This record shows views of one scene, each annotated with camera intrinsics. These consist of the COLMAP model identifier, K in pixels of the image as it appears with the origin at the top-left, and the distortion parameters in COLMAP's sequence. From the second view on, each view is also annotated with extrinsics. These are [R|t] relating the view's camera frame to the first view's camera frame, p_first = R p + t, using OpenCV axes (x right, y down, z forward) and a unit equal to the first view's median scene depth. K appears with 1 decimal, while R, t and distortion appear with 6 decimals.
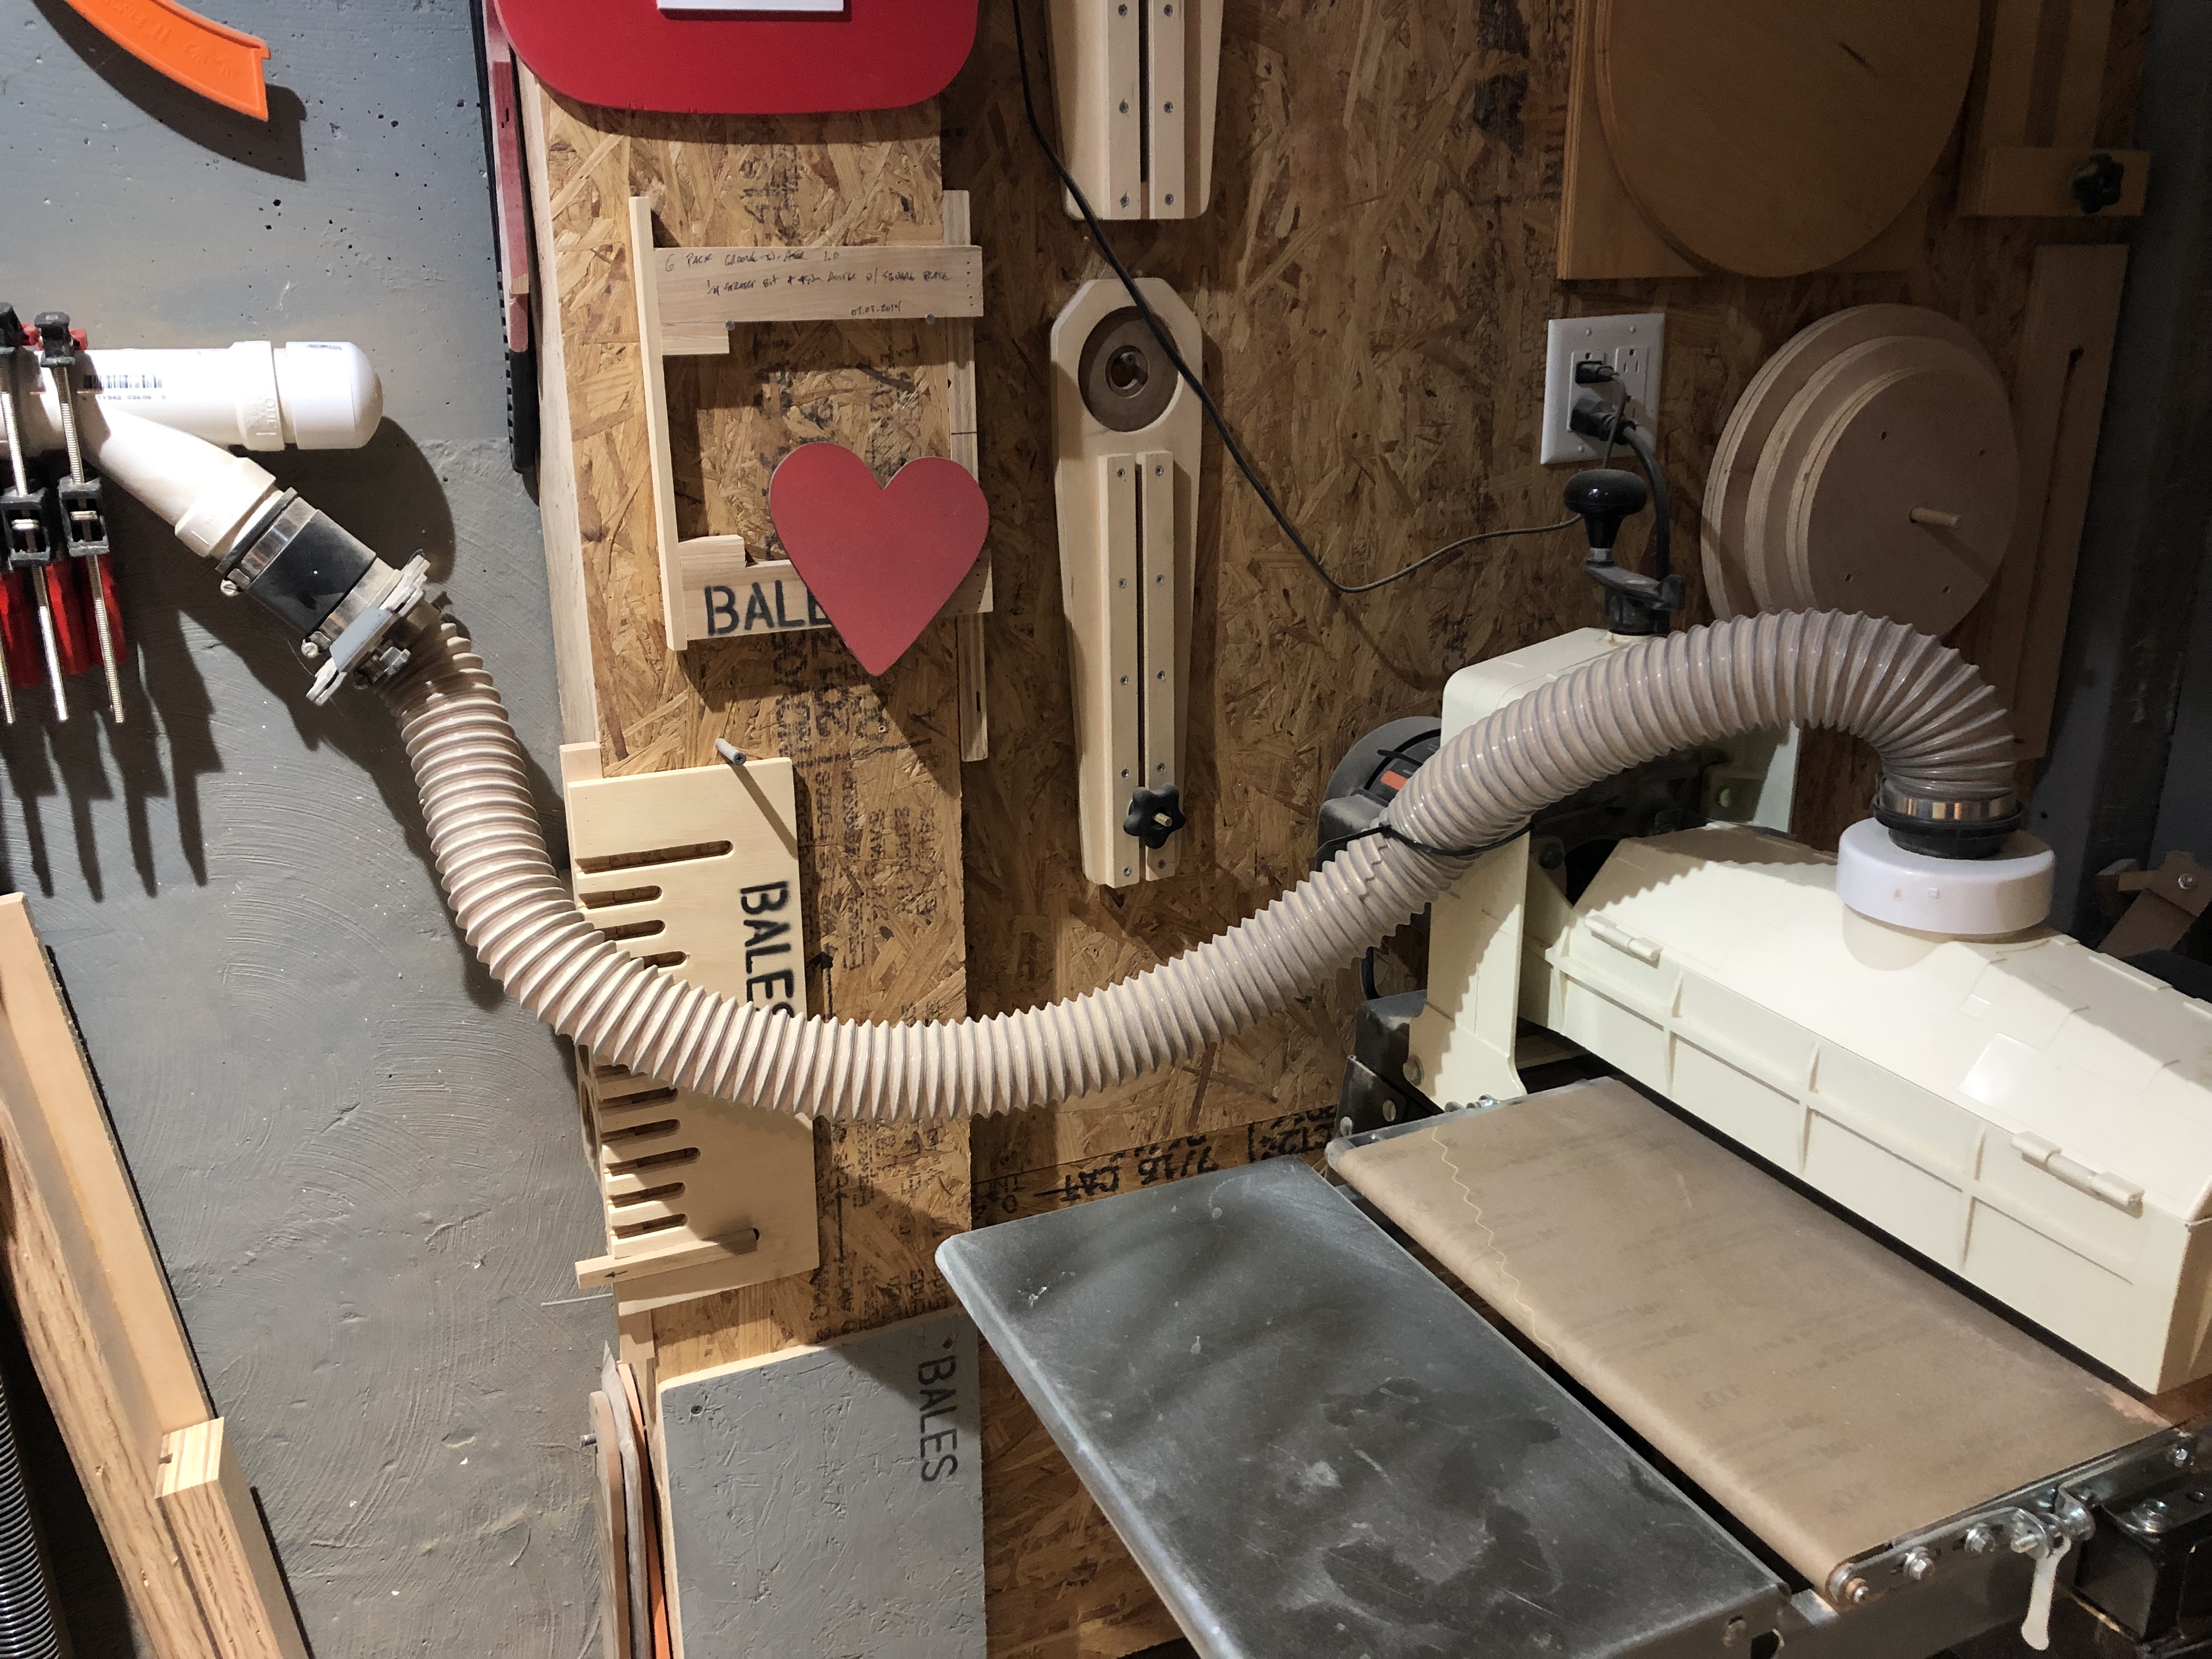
lens RADIAL K [[1793.1, 0, 1111.5], [0, 1793.1, 817.5], [0, 0, 1]] dist [0.013084, -0.012362]
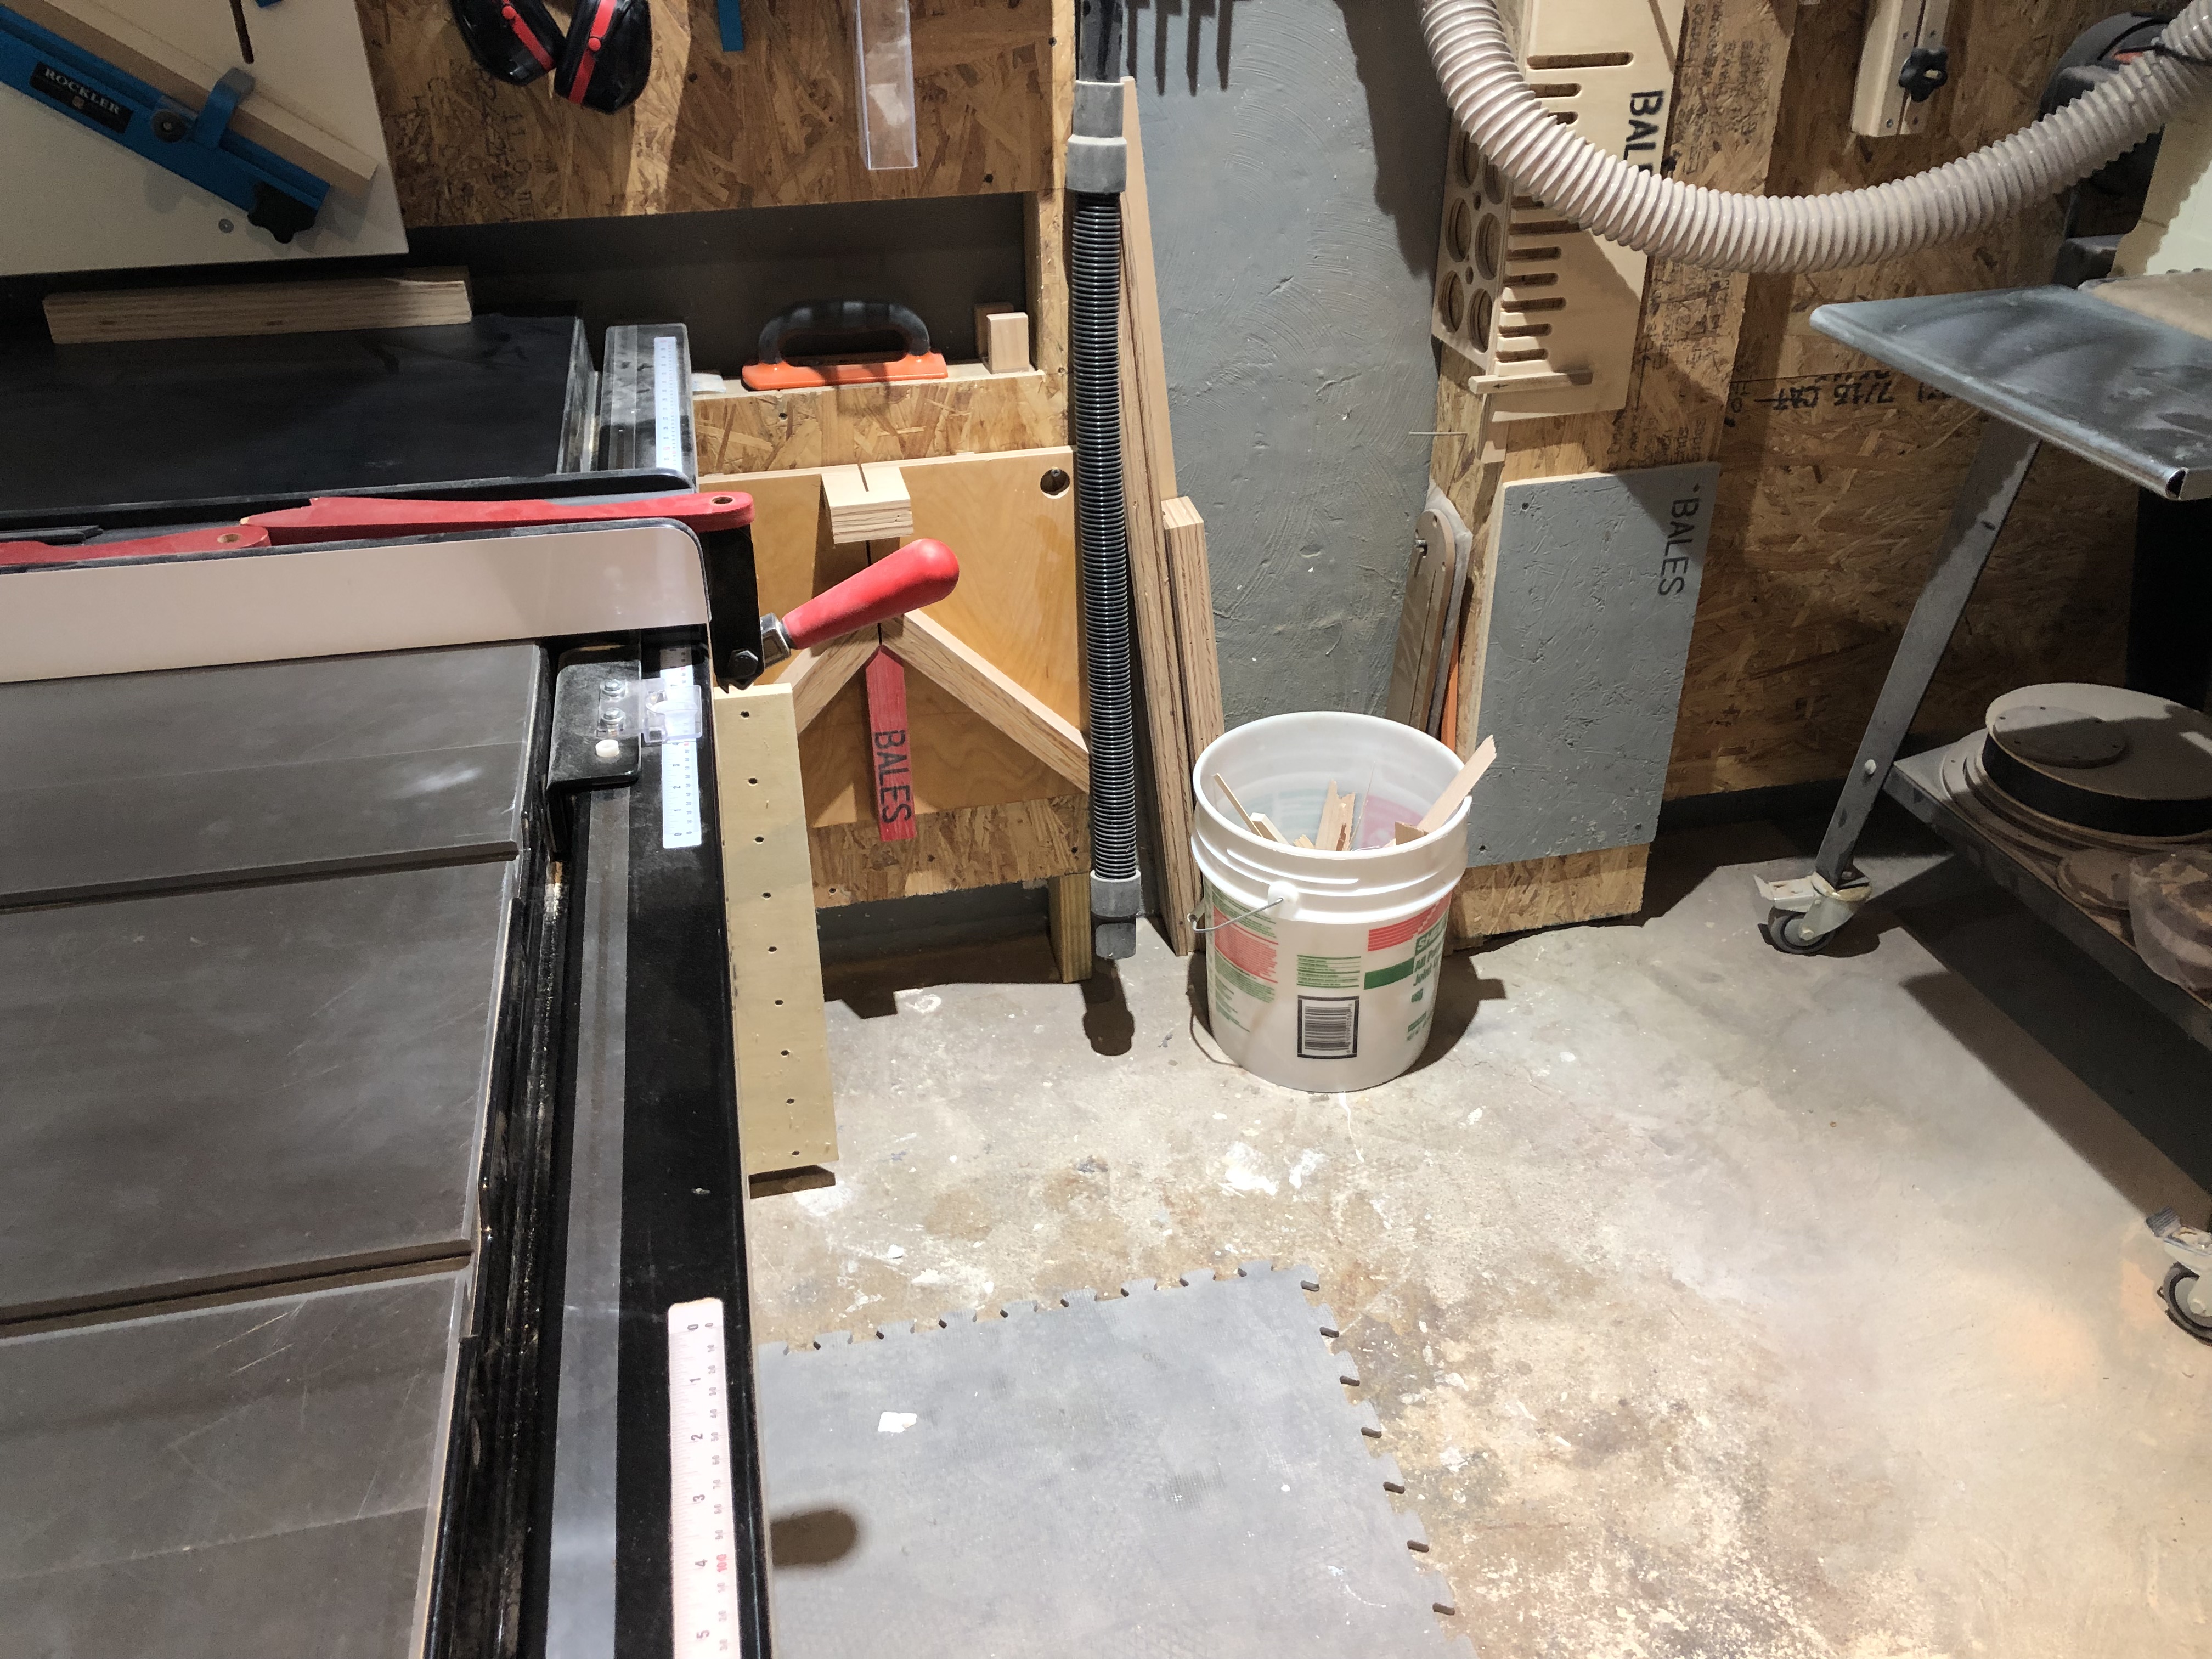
lens RADIAL K [[1793.1, 0, 1098.4], [0, 1793.1, 840.0], [0, 0, 1]] dist [0.013084, -0.012362]
pose [[0.981451, 0.094414, -0.166855, -0.292126], [-0.053080, 0.970126, 0.236722, 0.260918], [0.184220, -0.223474, 0.957143, -0.460558]]
